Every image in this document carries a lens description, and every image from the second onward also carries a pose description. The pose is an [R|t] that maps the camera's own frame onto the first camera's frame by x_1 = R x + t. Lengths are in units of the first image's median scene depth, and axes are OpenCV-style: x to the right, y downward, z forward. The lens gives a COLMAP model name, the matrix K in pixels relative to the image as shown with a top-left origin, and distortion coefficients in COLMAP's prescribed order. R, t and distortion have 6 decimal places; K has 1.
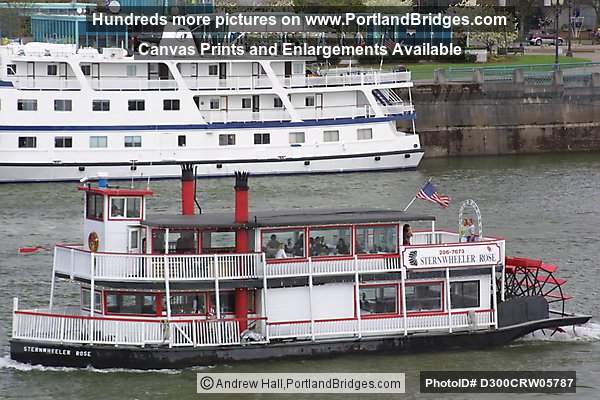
lens RADIAL K [[2405.5, 0, 300.0], [0, 2405.5, 200.0], [0, 0, 1]] dist [0.730413, -2.960829]
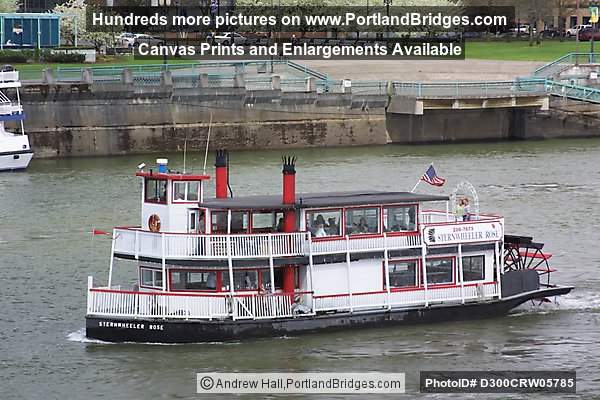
lens RADIAL K [[2405.5, 0, 300.0], [0, 2405.5, 200.0], [0, 0, 1]] dist [0.730413, -2.960829]
pose [[0.987442, -0.013100, 0.157440, -0.188105], [0.013116, 0.999914, 0.000937, 0.006605], [-0.157439, 0.001140, 0.987528, -0.064863]]
